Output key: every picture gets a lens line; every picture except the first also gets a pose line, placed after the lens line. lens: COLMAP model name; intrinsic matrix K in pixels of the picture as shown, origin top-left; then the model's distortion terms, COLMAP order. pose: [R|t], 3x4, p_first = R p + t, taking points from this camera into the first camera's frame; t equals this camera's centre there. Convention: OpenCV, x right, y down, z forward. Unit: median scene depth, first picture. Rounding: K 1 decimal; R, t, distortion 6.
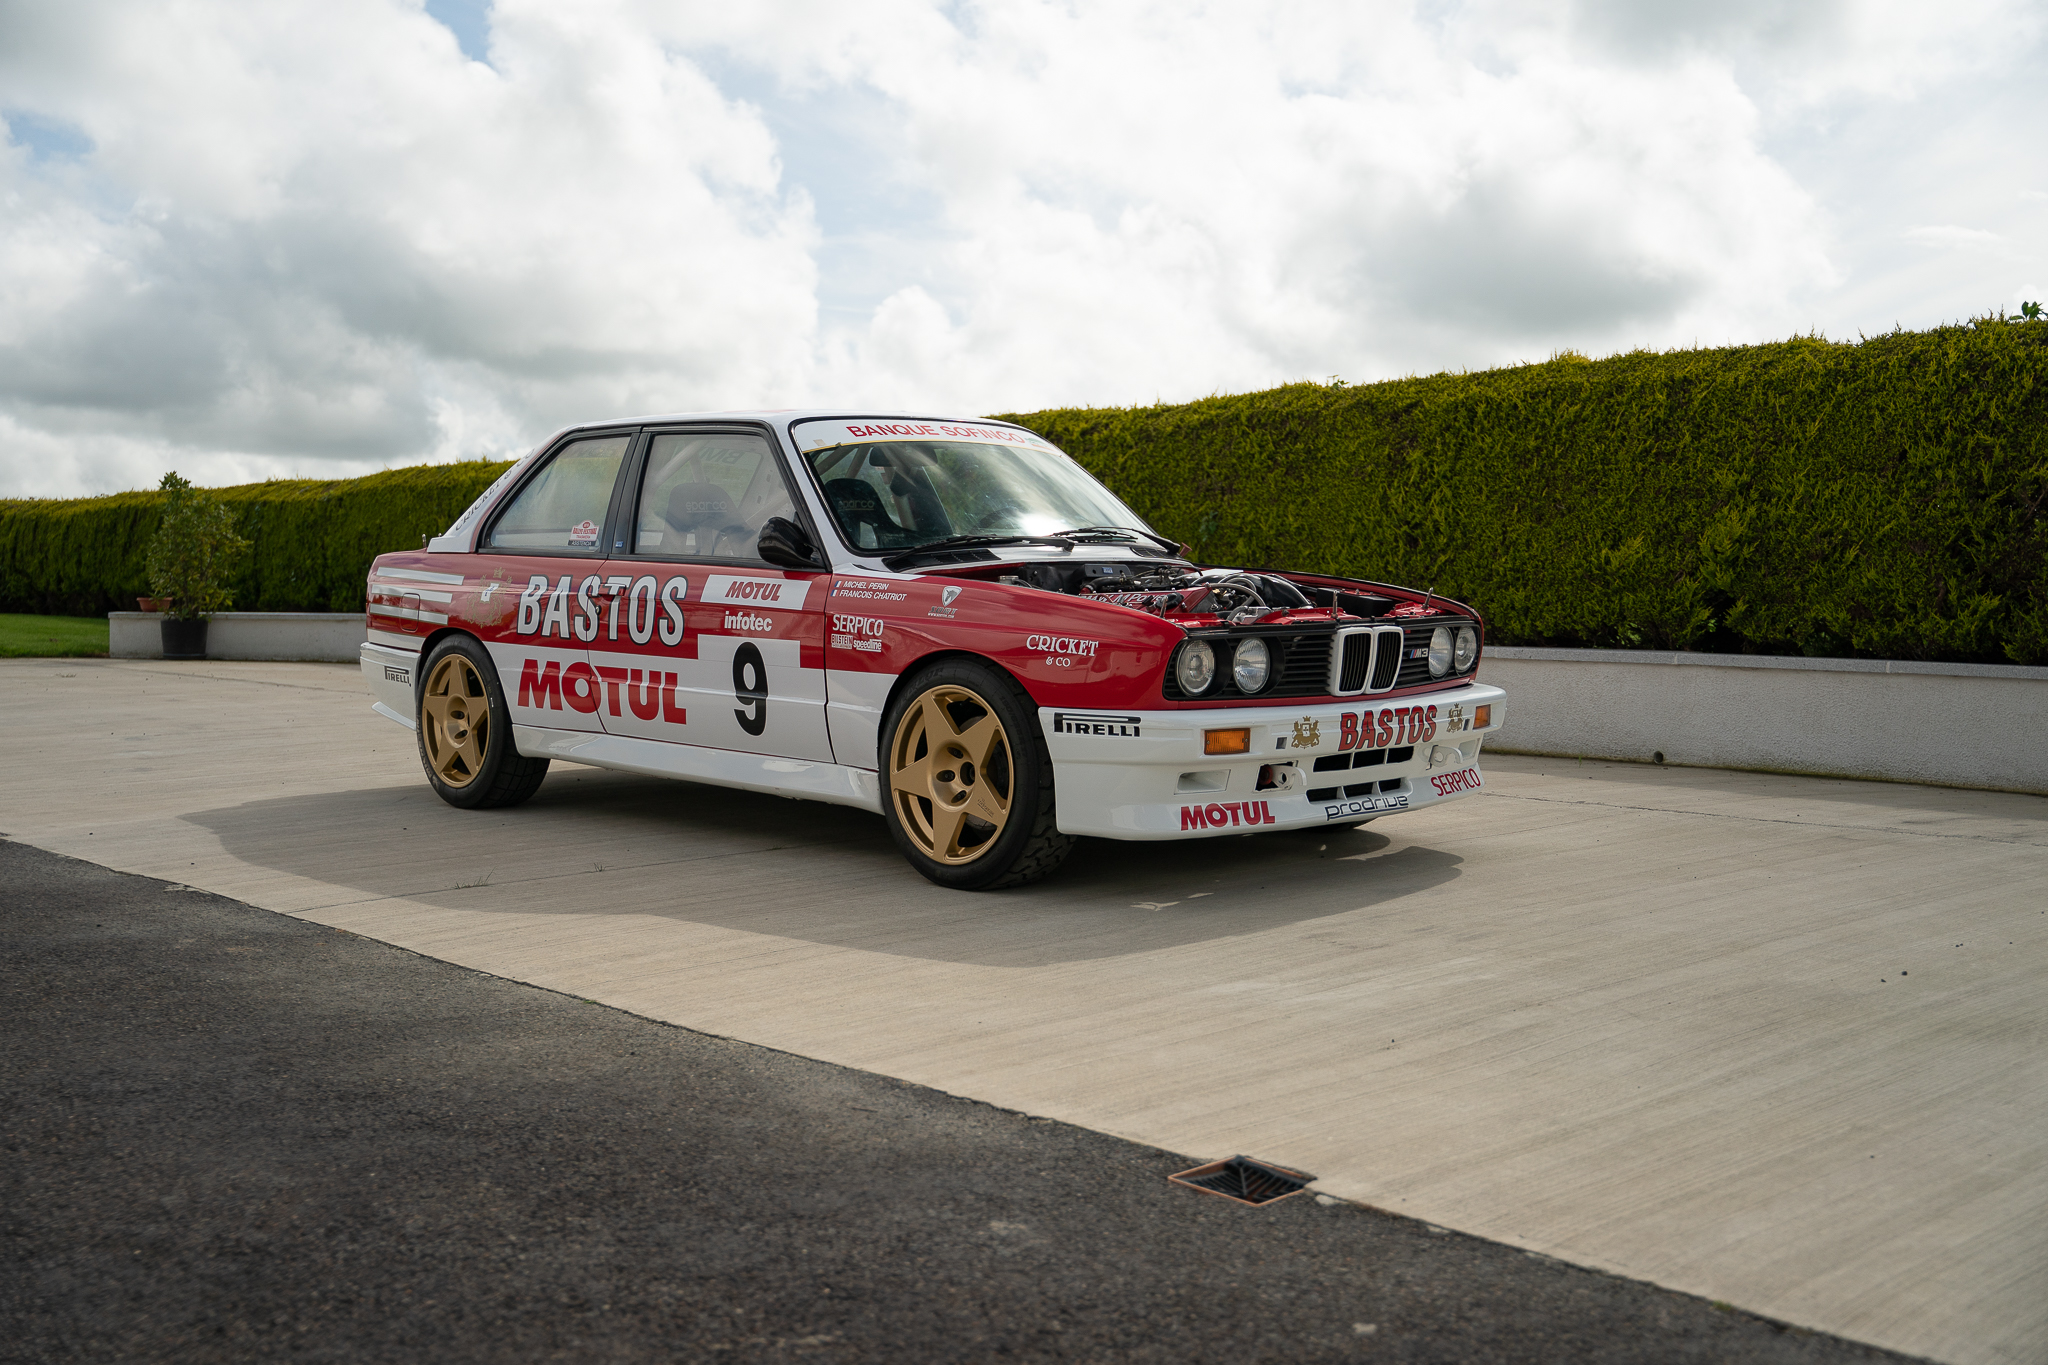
lens RADIAL K [[2015.1, 0, 1024.0], [0, 2015.1, 682.5], [0, 0, 1]] dist [-0.042493, 0.003202]
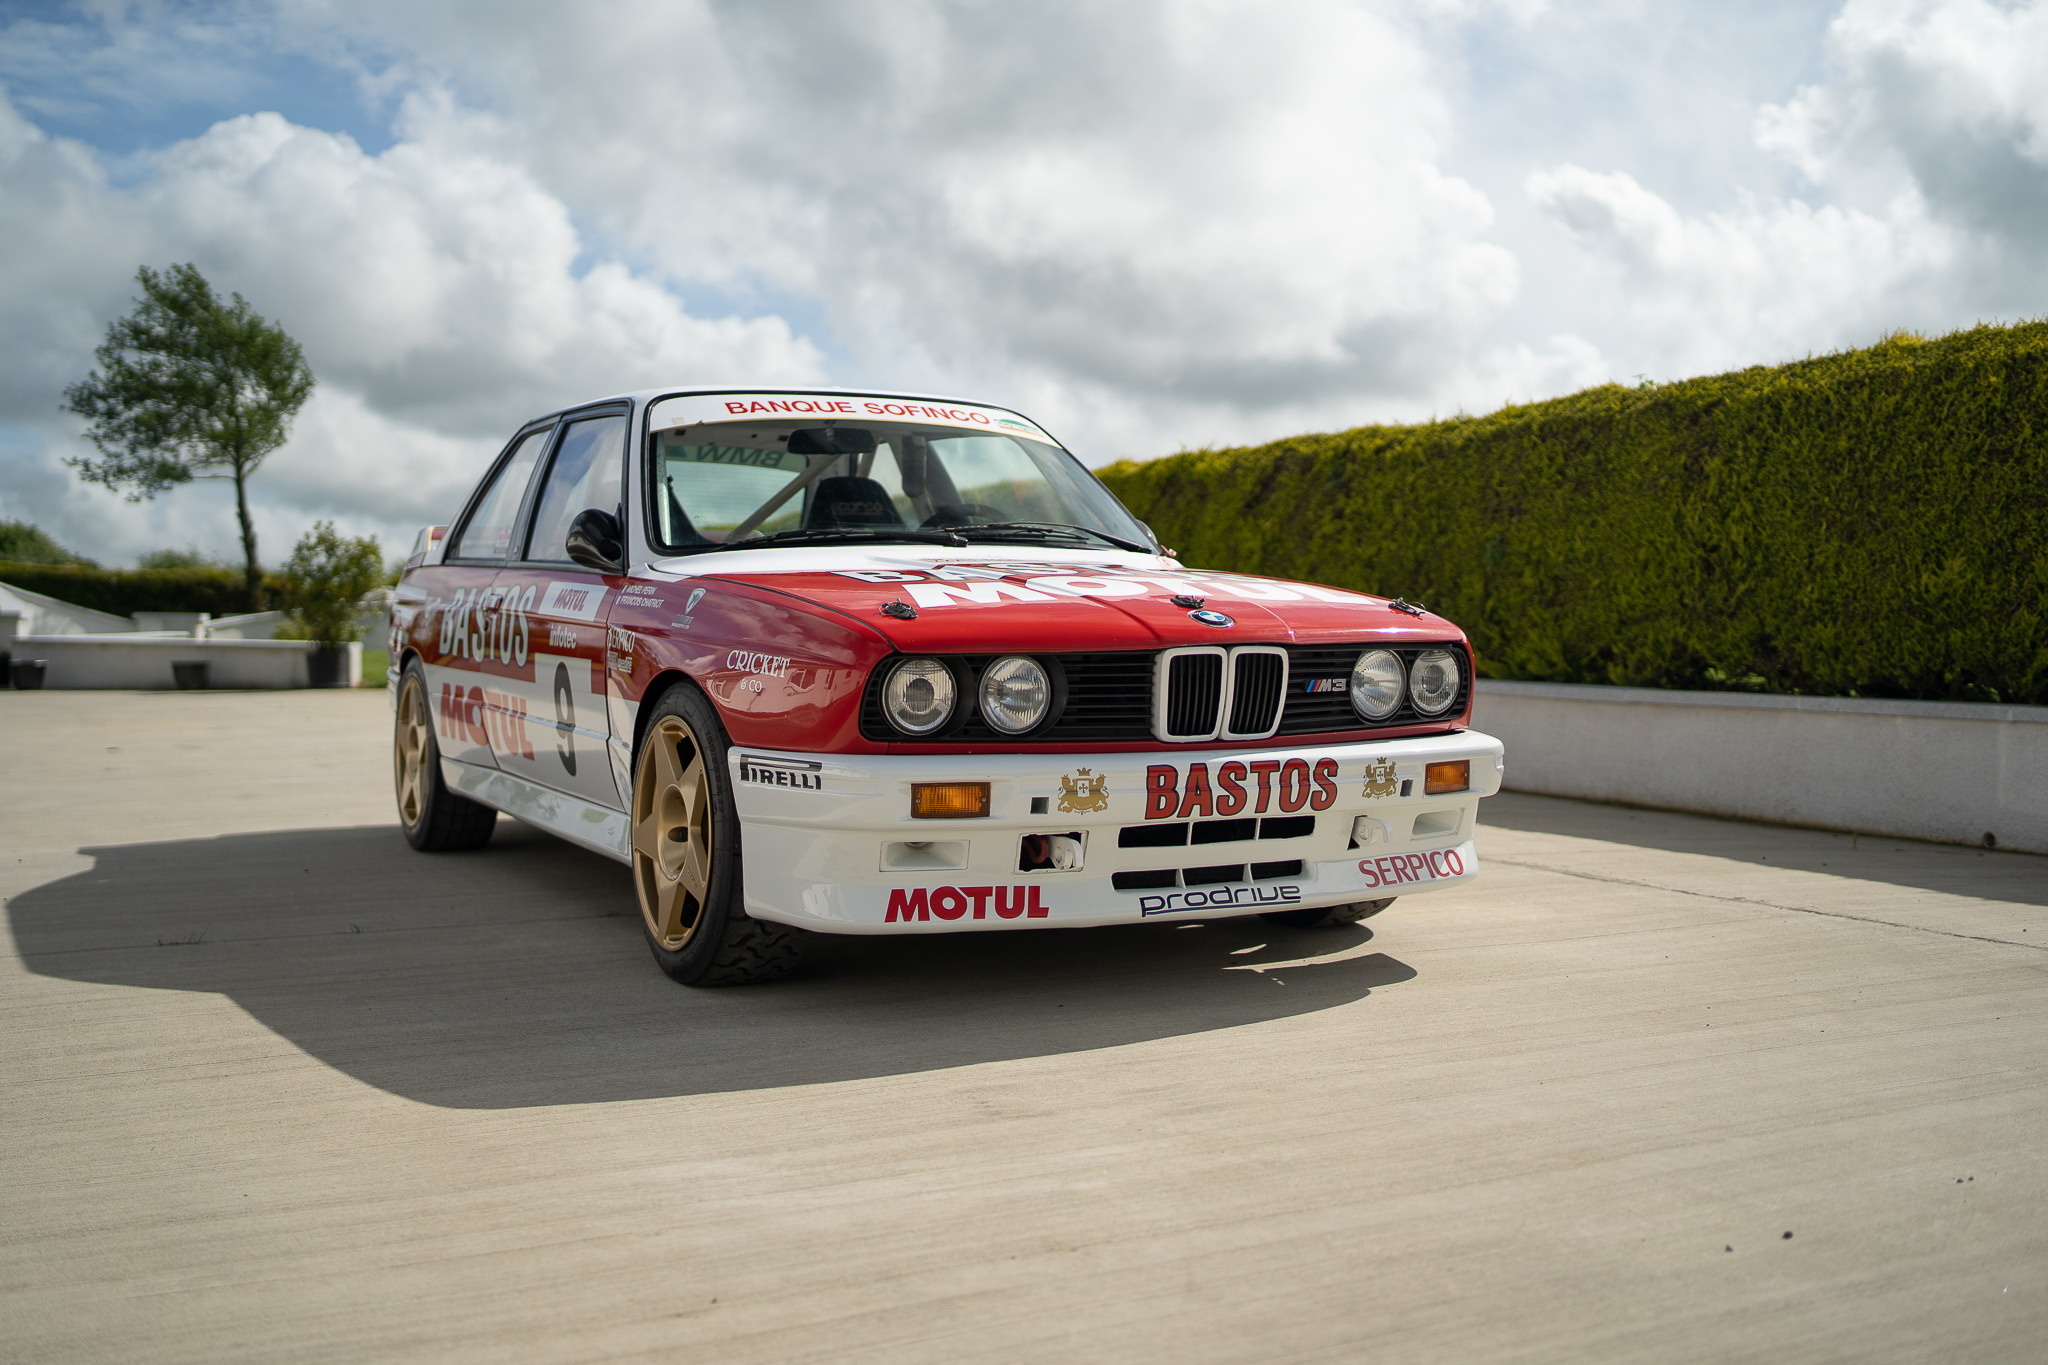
lens RADIAL K [[1972.9, 0, 1024.0], [0, 1972.9, 682.5], [0, 0, 1]] dist [-0.085016, 0.023595]
pose [[0.961311, 0.015041, -0.275056, 0.154353], [-0.022078, 0.999503, -0.022506, 0.001343], [0.274581, 0.027708, 0.961165, 0.164851]]
